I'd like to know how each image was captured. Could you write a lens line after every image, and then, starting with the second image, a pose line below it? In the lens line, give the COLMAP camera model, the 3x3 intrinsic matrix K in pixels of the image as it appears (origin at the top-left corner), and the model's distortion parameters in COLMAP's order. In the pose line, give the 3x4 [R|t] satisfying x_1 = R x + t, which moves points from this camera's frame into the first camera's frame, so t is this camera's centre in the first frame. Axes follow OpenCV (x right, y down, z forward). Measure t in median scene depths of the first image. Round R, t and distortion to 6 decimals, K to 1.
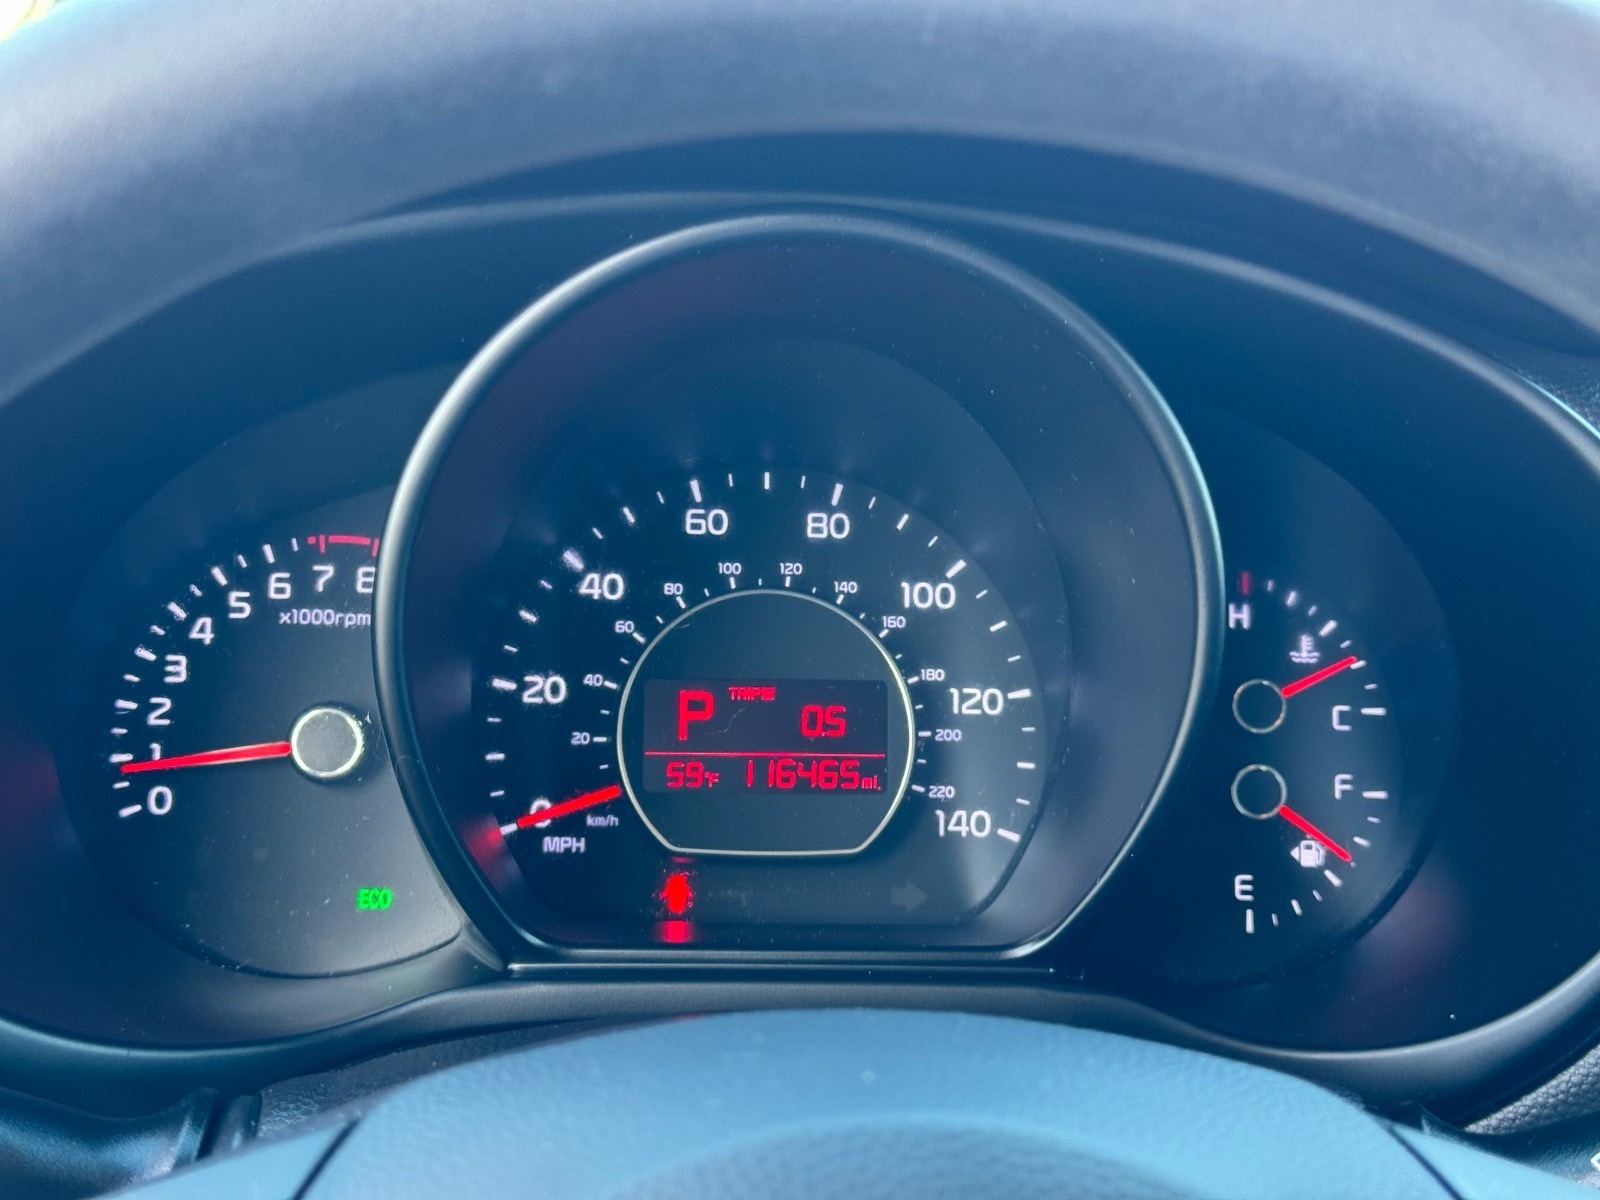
lens RADIAL K [[2296.4, 0, 815.2], [0, 2296.4, 602.7], [0, 0, 1]] dist [0.127741, 0.000000]
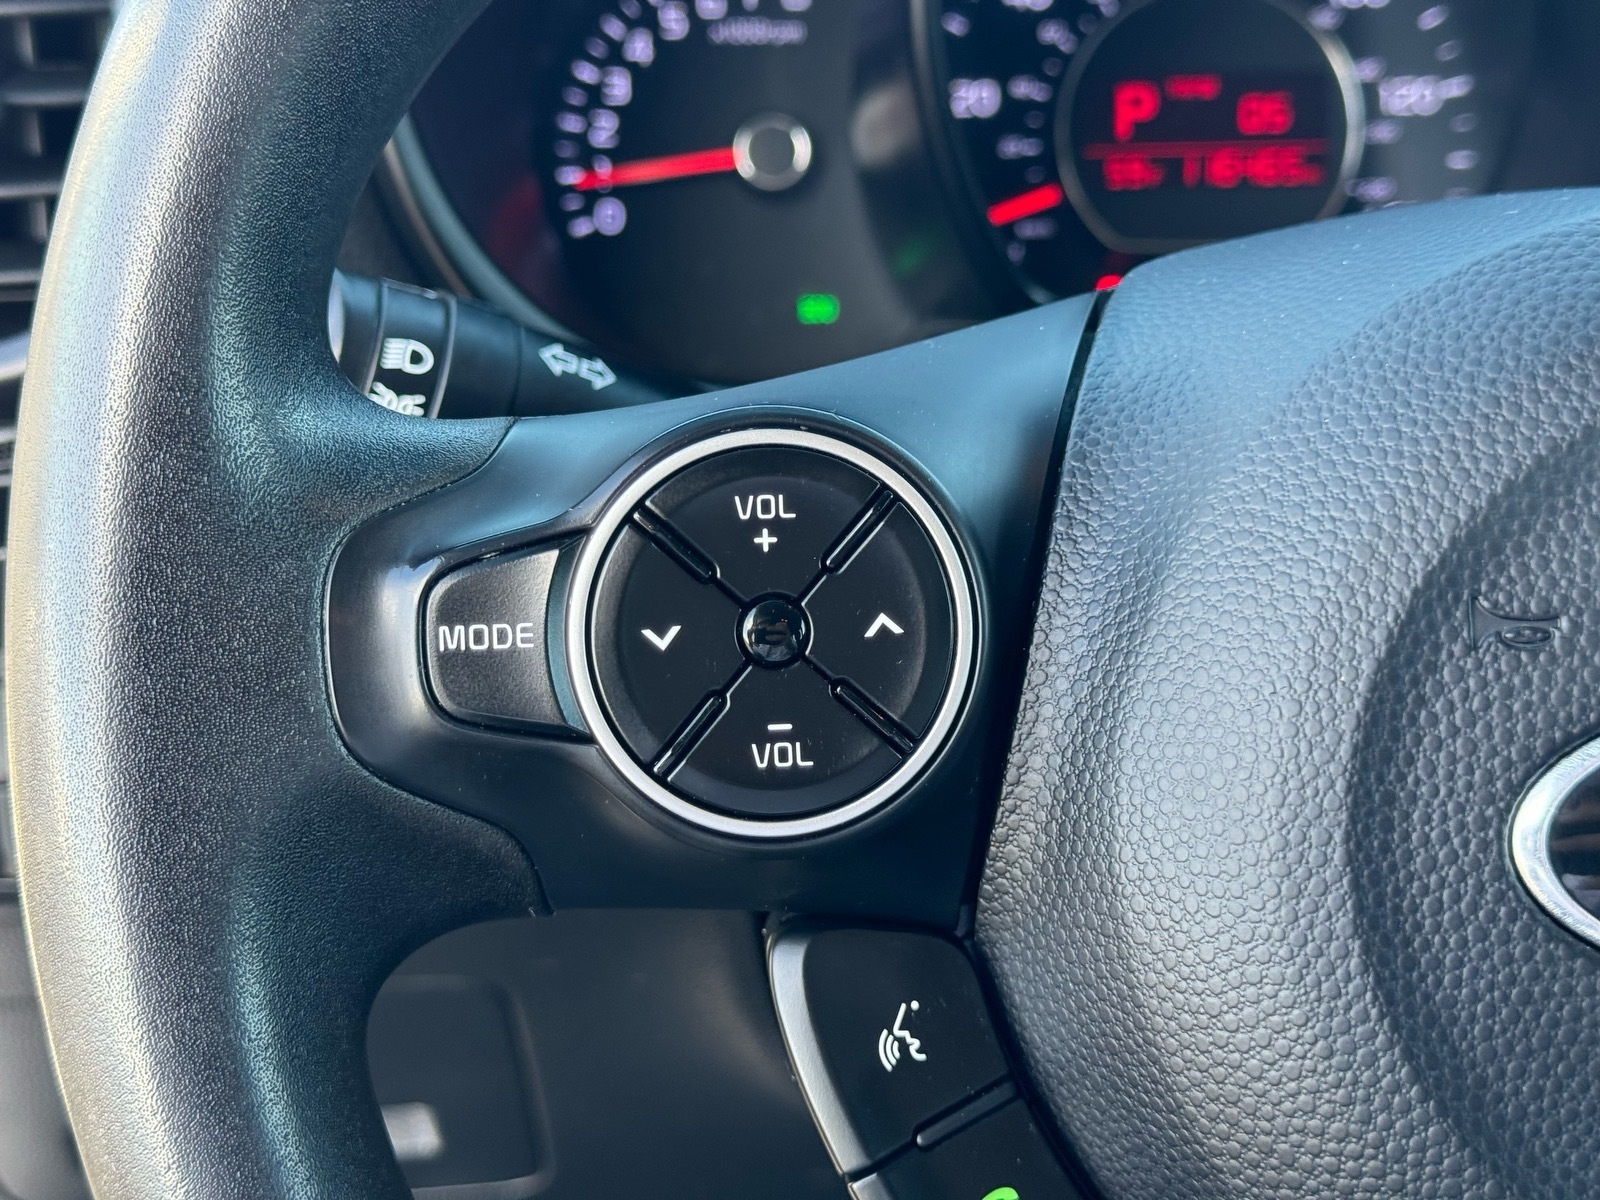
lens RADIAL K [[2296.4, 0, 786.6], [0, 2296.4, 600.4], [0, 0, 1]] dist [0.127741, 0.000000]
pose [[0.999002, -0.023921, -0.037723, -0.167187], [0.028481, 0.991697, 0.125399, 0.125998], [0.034410, -0.126348, 0.991389, -0.031623]]
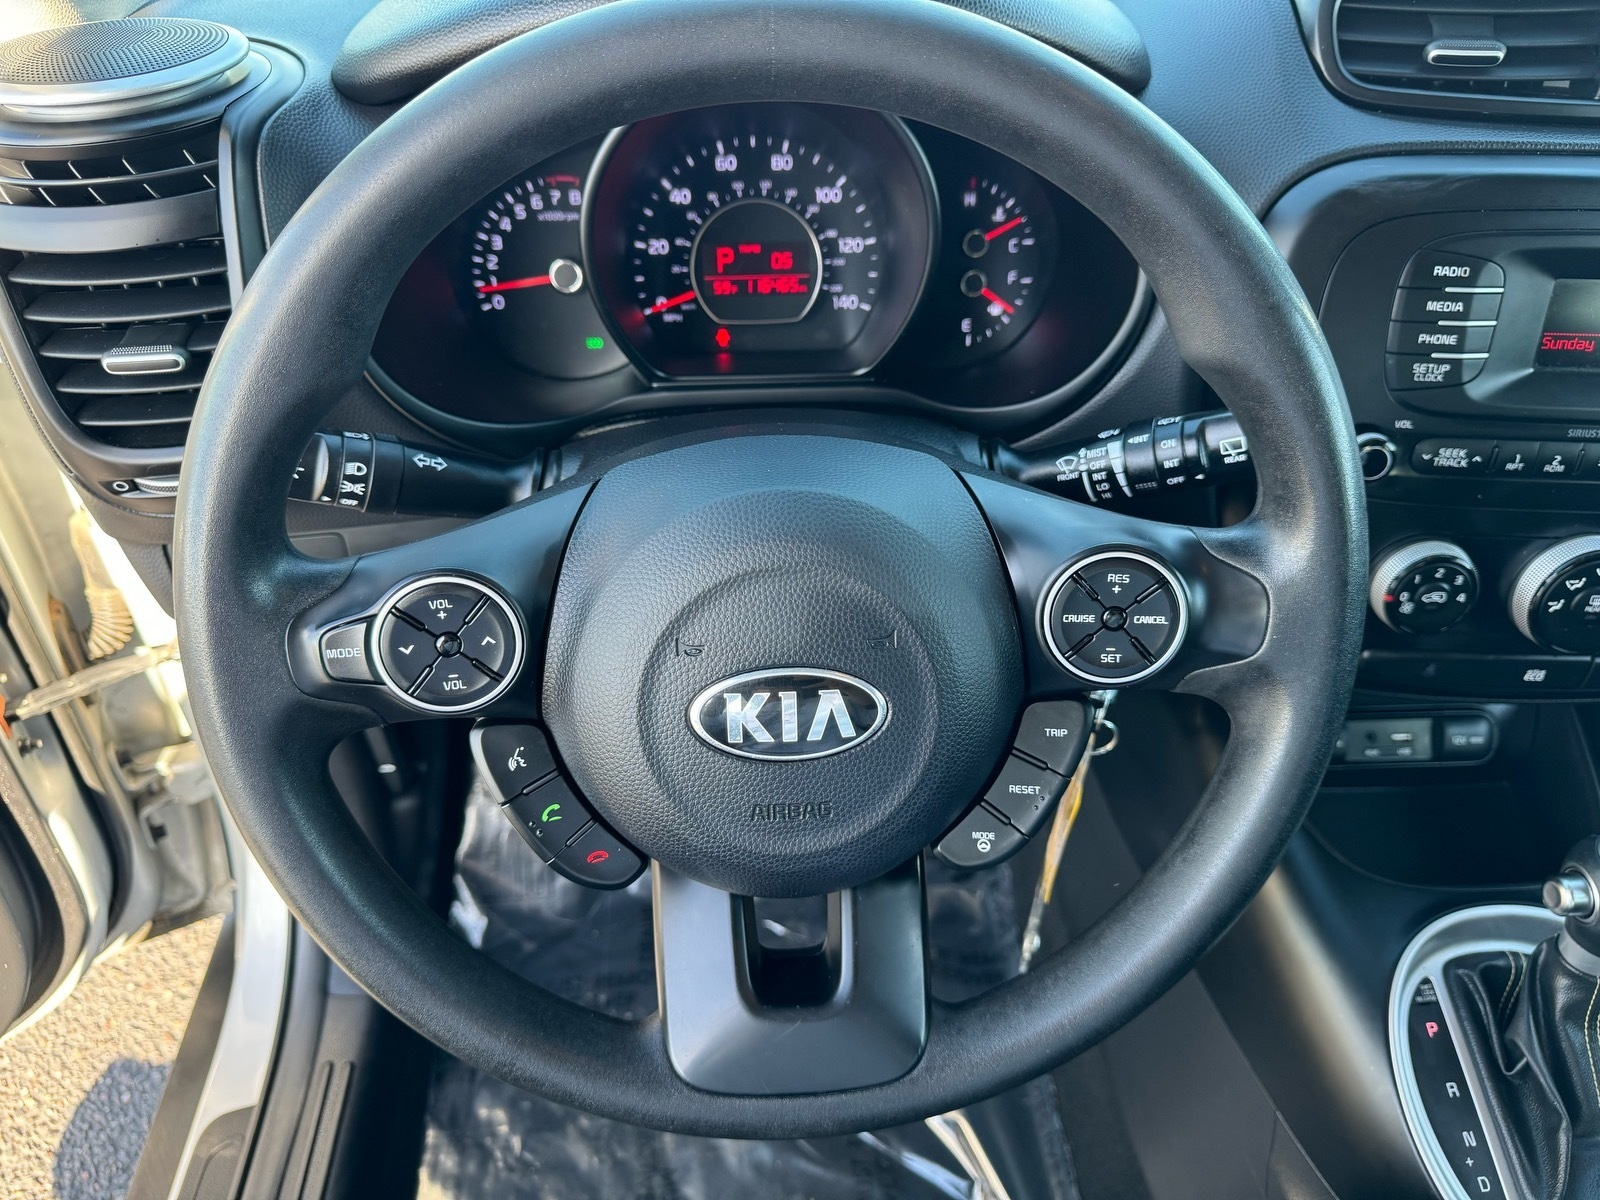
lens RADIAL K [[1165.6, 0, 811.4], [0, 1165.6, 601.0], [0, 0, 1]] dist [0.047715, -0.057274]
pose [[0.999519, -0.024360, -0.019183, 0.045870], [0.030124, 0.909468, 0.414681, -0.118550], [0.007345, -0.415059, 0.909765, -0.188359]]
